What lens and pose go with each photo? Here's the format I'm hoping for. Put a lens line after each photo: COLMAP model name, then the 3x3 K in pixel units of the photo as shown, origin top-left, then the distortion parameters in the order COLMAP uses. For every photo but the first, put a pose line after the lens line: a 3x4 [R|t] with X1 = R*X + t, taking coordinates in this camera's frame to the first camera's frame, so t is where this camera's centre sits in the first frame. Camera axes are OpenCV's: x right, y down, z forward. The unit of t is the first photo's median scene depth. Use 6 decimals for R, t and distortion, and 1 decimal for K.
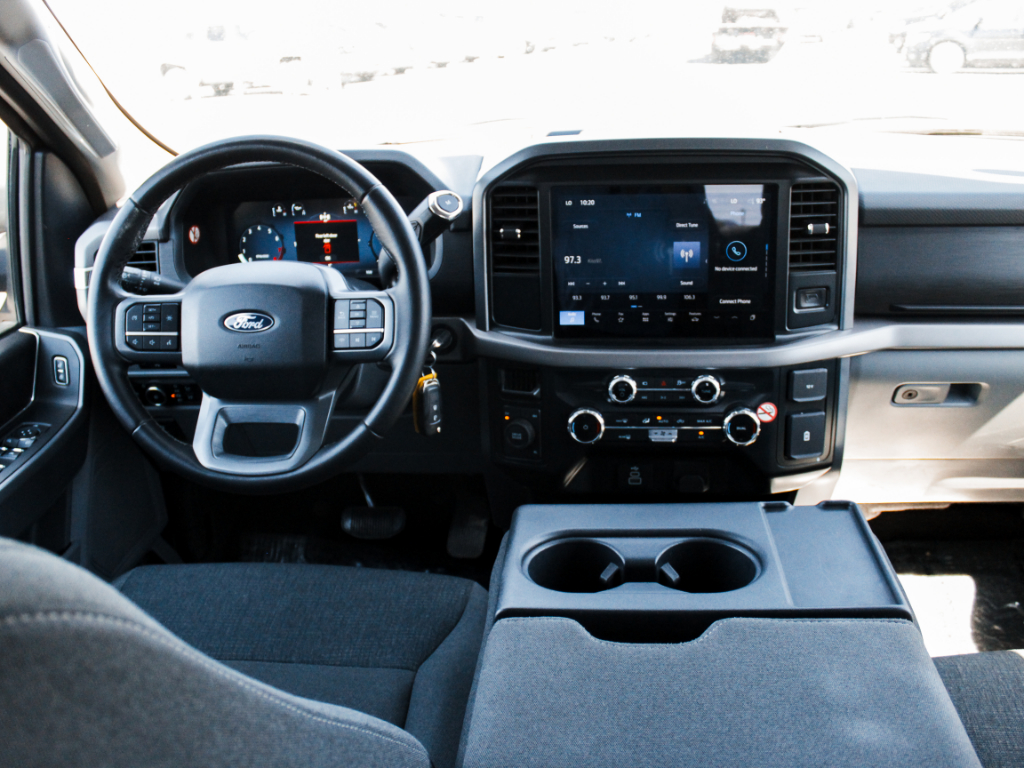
lens RADIAL K [[934.1, 0, 506.4], [0, 934.1, 368.1], [0, 0, 1]] dist [-0.126273, 0.000000]
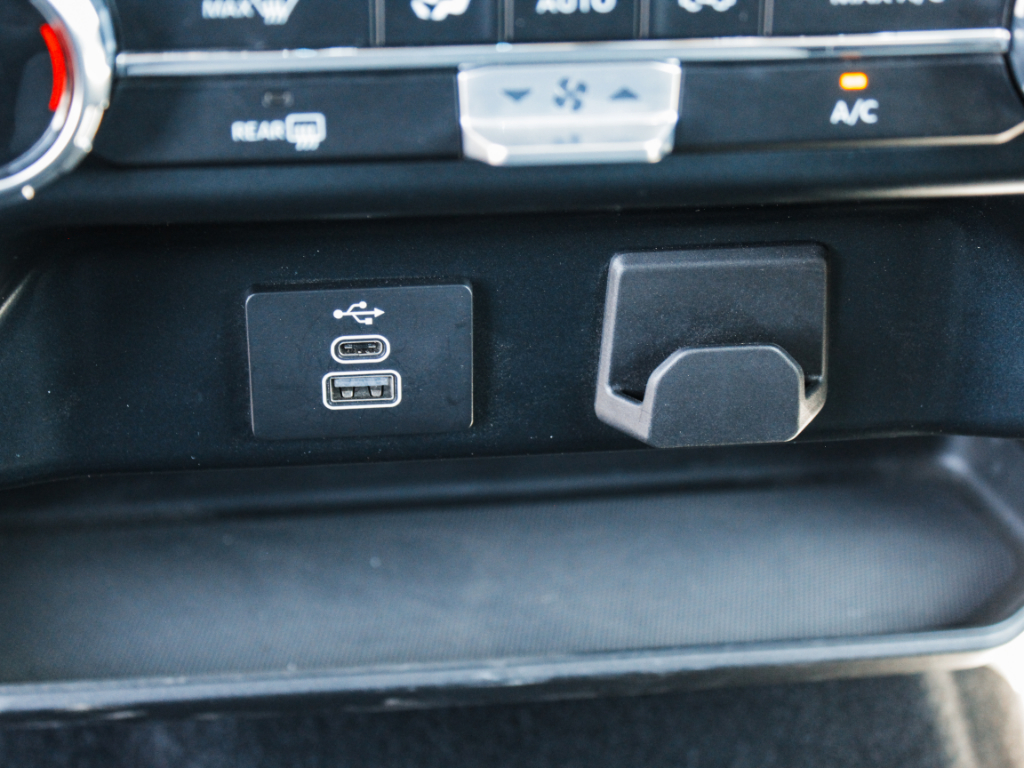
lens RADIAL K [[2002.9, 0, 510.9], [0, 2002.9, 384.0], [0, 0, 1]] dist [0.015856, 0.000000]
pose [[0.972940, -0.073173, 0.219167, 0.095589], [0.014223, 0.965699, 0.259274, 0.036459], [-0.230622, -0.249141, 0.940608, 0.728180]]
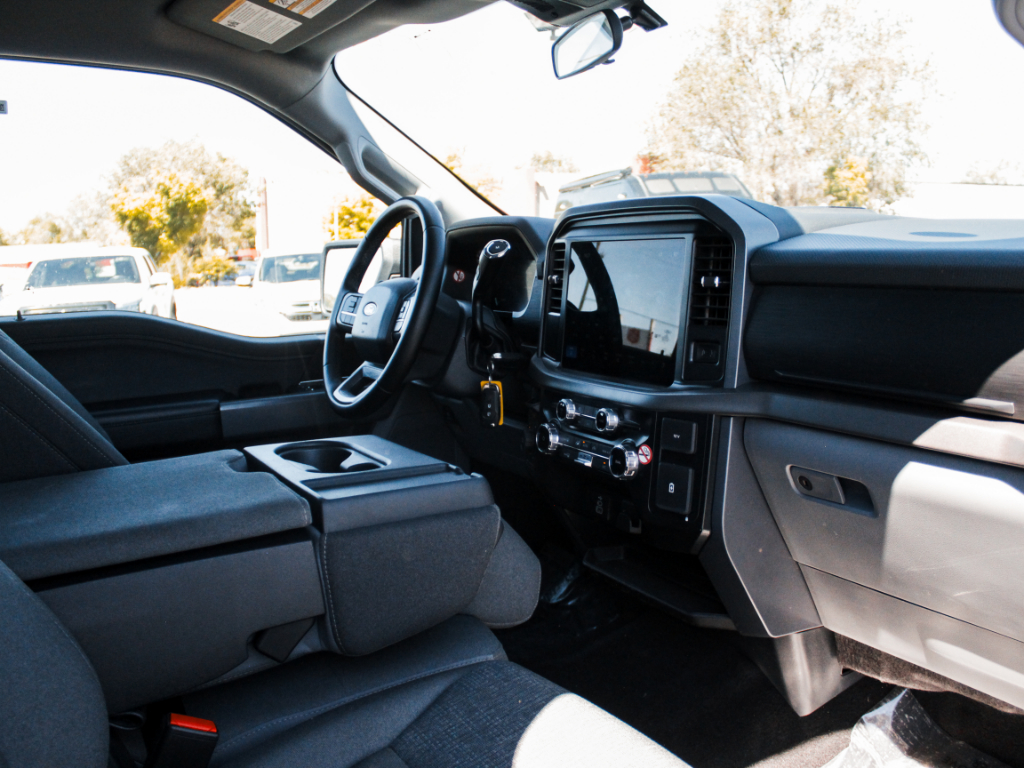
lens RADIAL K [[934.1, 0, 515.3], [0, 934.1, 384.0], [0, 0, 1]] dist [-0.126273, 0.000000]
pose [[0.575698, 0.142205, -0.805202, 1.007940], [-0.286822, 0.957307, -0.036002, 0.050492], [0.765706, 0.251676, 0.591907, 0.252457]]
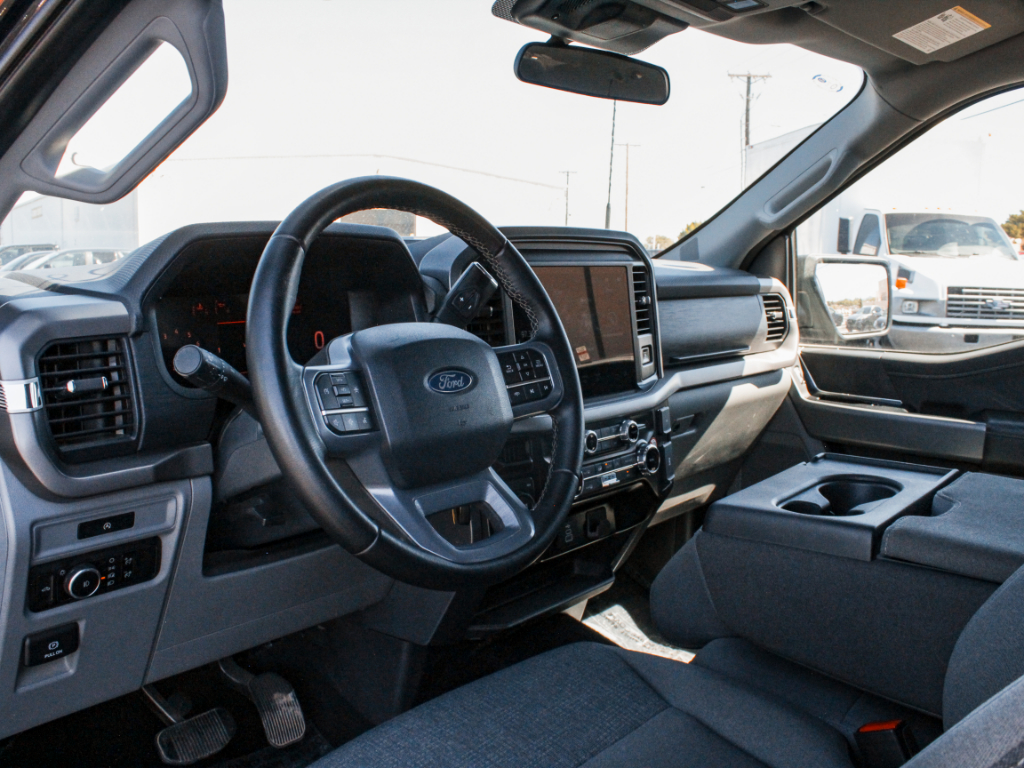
lens RADIAL K [[934.1, 0, 510.0], [0, 934.1, 386.1], [0, 0, 1]] dist [-0.126273, 0.000000]
pose [[0.572265, -0.067651, 0.817274, -0.831252], [0.266618, 0.957799, -0.107406, 0.053222], [-0.775518, 0.279365, 0.566151, 0.417330]]
